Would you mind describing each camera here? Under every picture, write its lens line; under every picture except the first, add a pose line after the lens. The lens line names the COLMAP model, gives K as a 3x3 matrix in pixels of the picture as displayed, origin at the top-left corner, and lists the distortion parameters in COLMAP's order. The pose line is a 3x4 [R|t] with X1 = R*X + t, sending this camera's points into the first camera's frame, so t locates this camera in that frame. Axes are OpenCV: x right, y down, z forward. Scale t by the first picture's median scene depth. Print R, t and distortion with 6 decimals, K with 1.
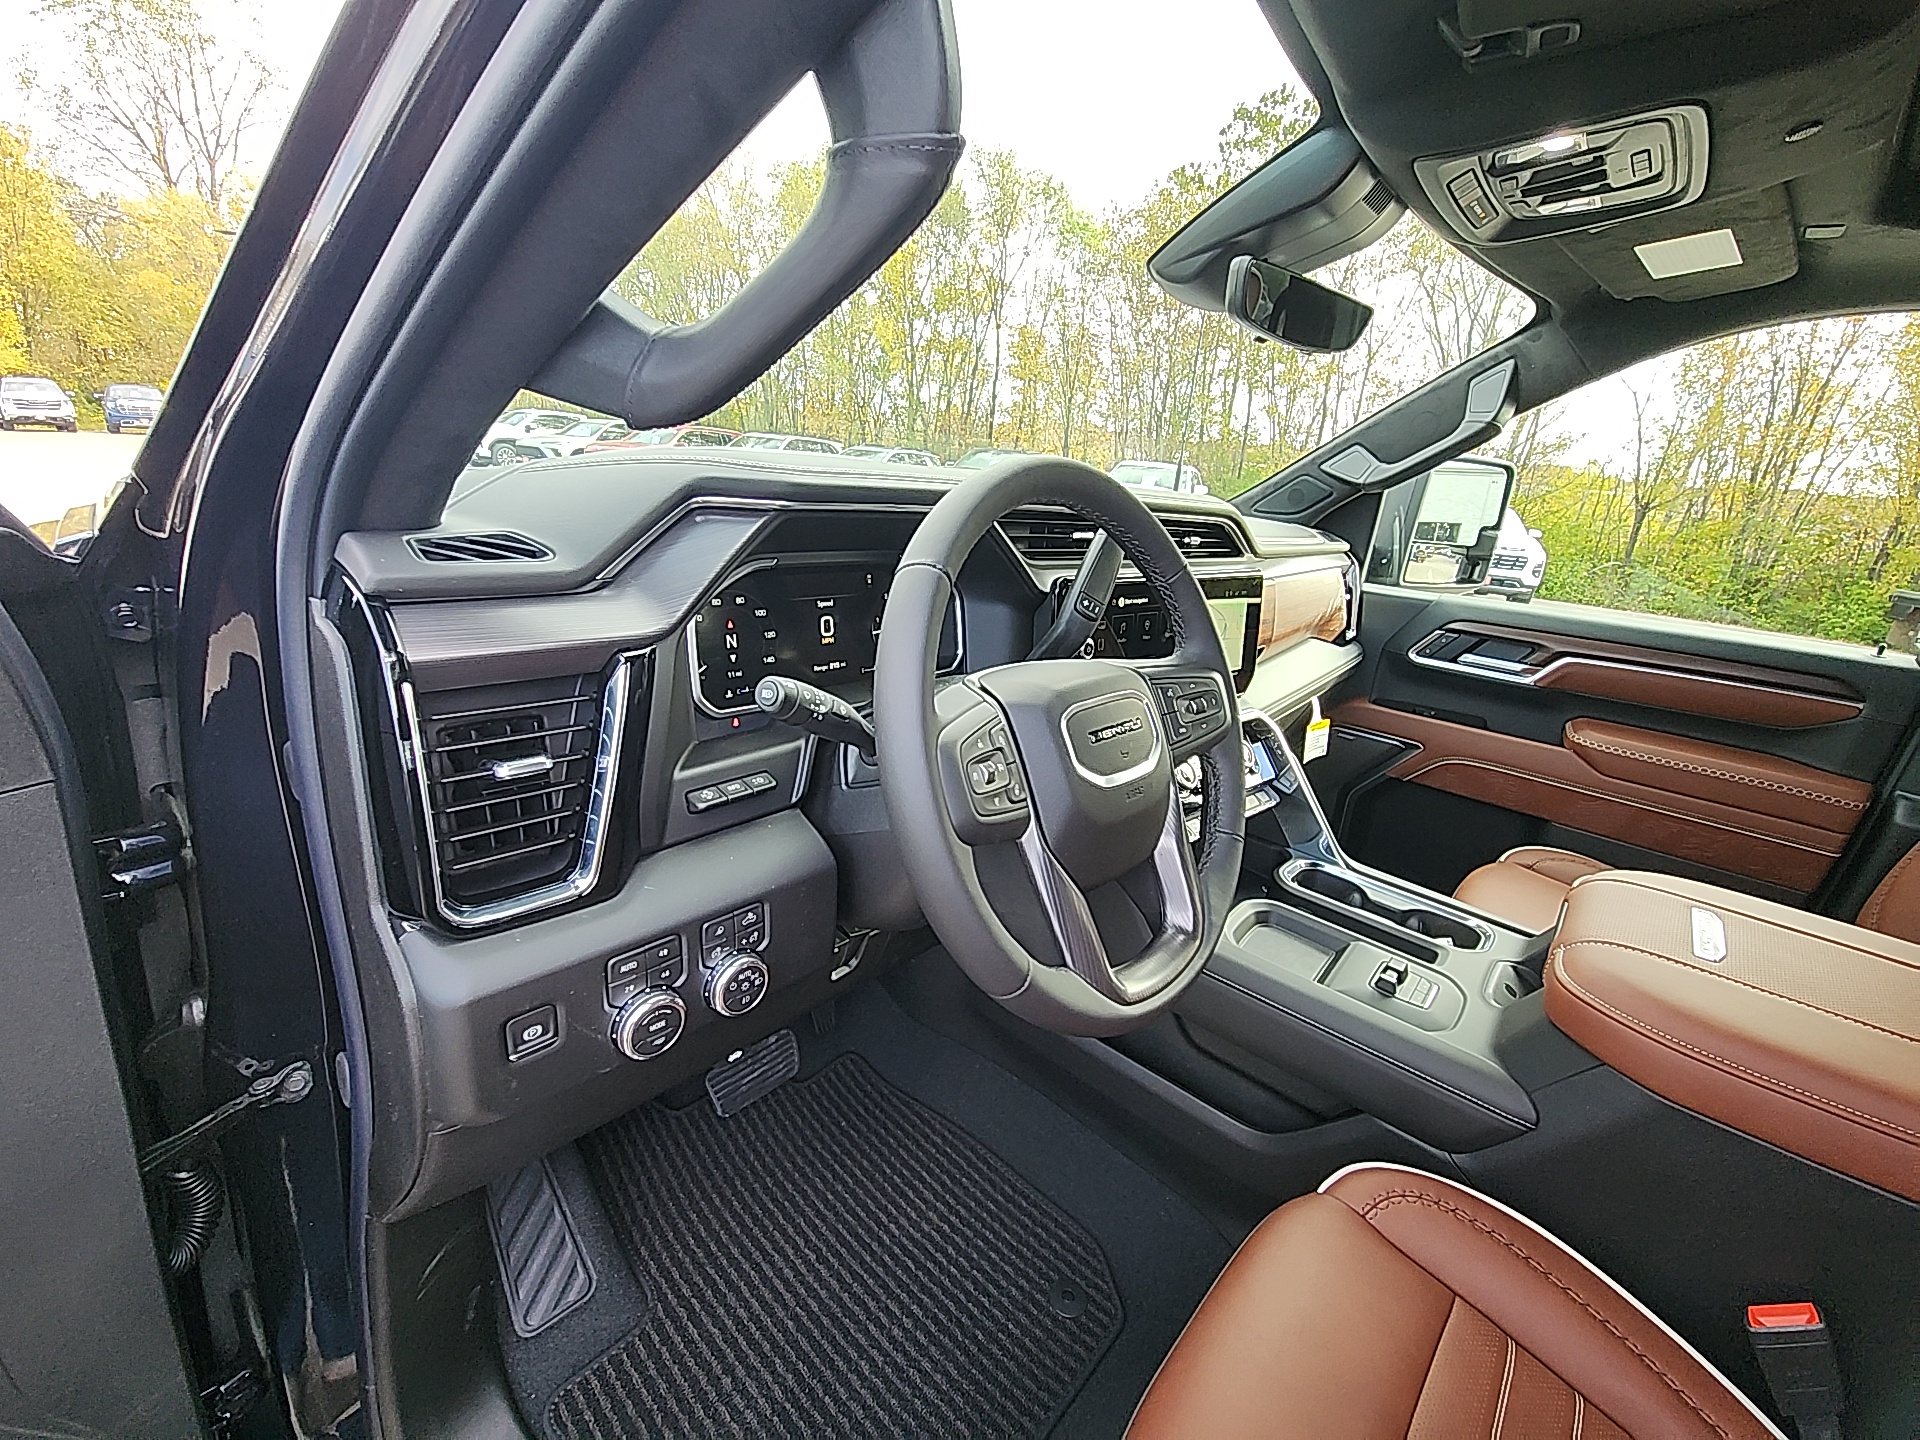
lens RADIAL K [[781.1, 0, 952.2], [0, 781.1, 706.7], [0, 0, 1]] dist [0.007165, -0.000819]
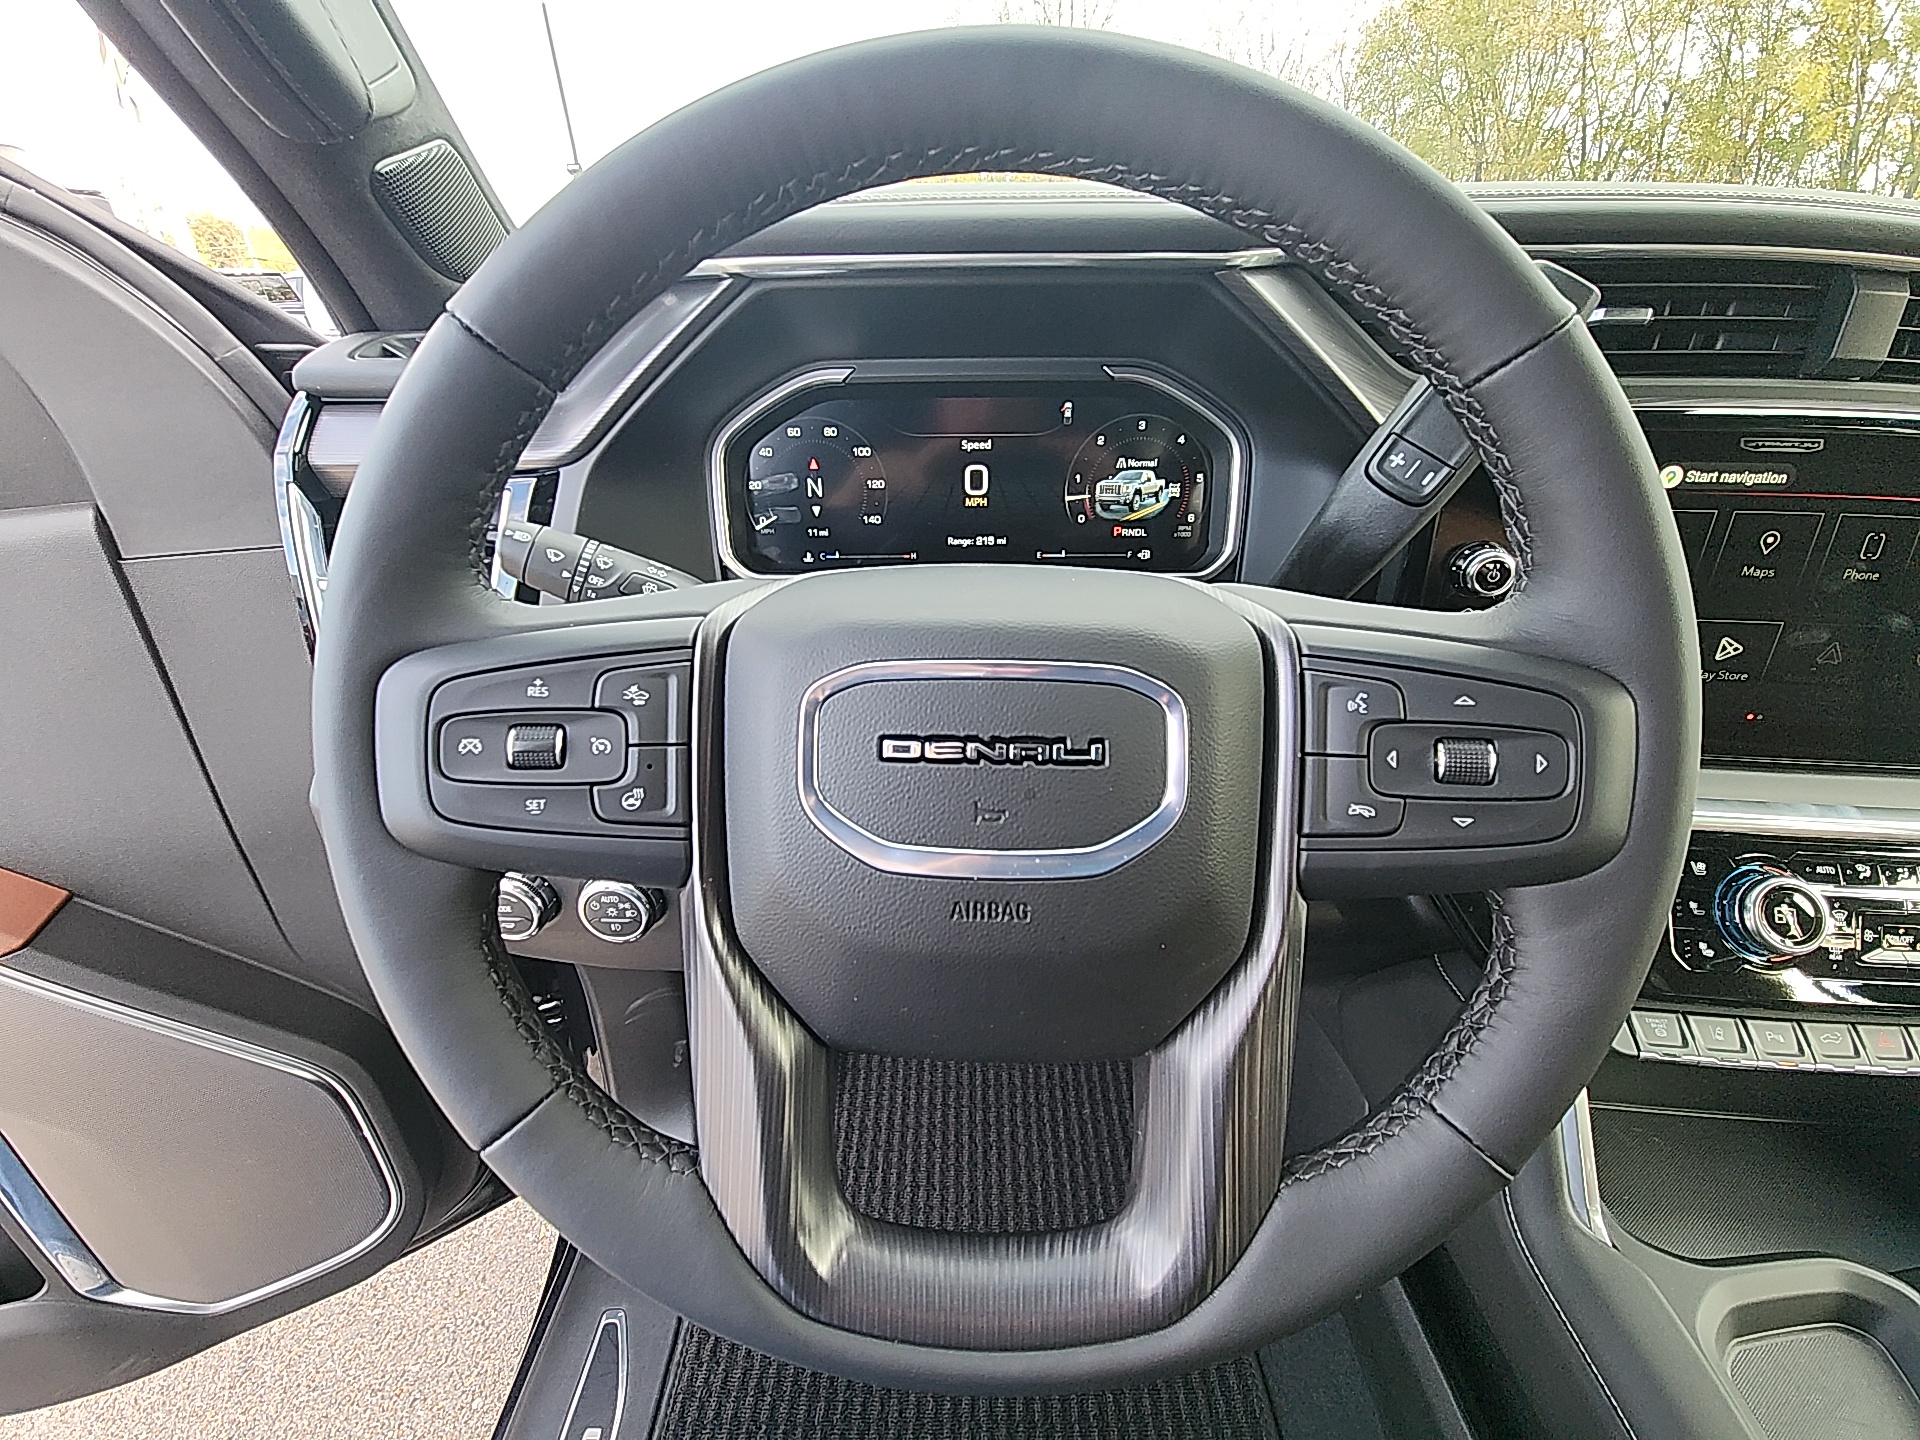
lens RADIAL K [[781.0, 0, 954.1], [0, 781.0, 705.2], [0, 0, 1]] dist [0.018739, -0.011315]
pose [[0.664646, 0.263190, -0.699268, 0.351846], [-0.155138, 0.964120, 0.215417, -0.058192], [0.730874, -0.034693, 0.681630, 0.517465]]
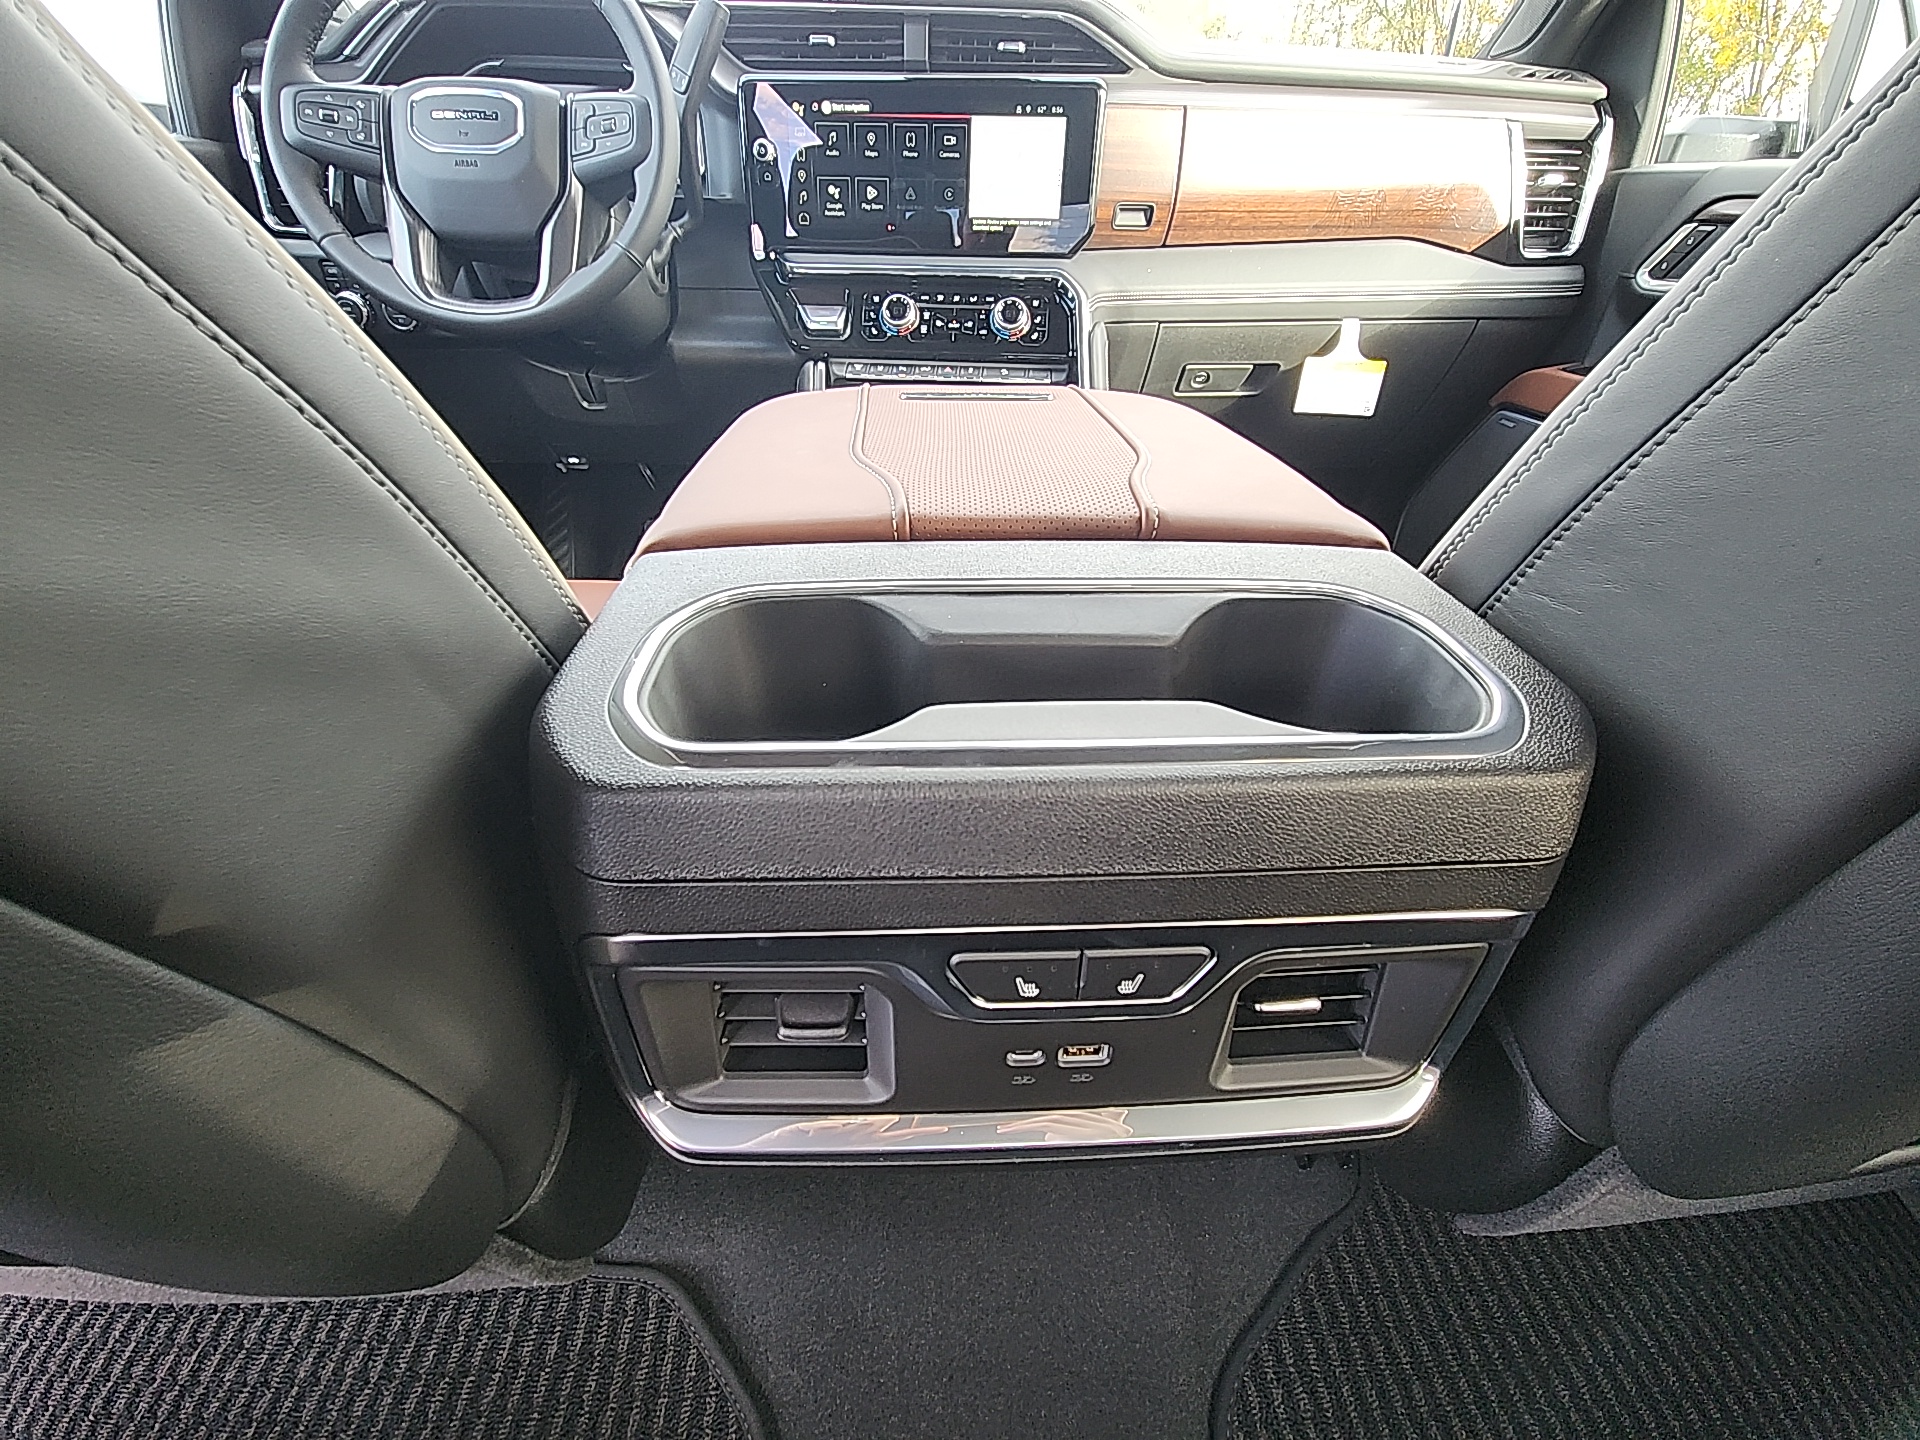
lens RADIAL K [[781.0, 0, 954.1], [0, 781.0, 705.2], [0, 0, 1]] dist [0.018739, -0.011315]
pose [[0.701282, 0.321224, -0.636411, 1.512728], [-0.171321, 0.942505, 0.286939, 0.342780], [0.691992, -0.092194, 0.715994, 0.364674]]
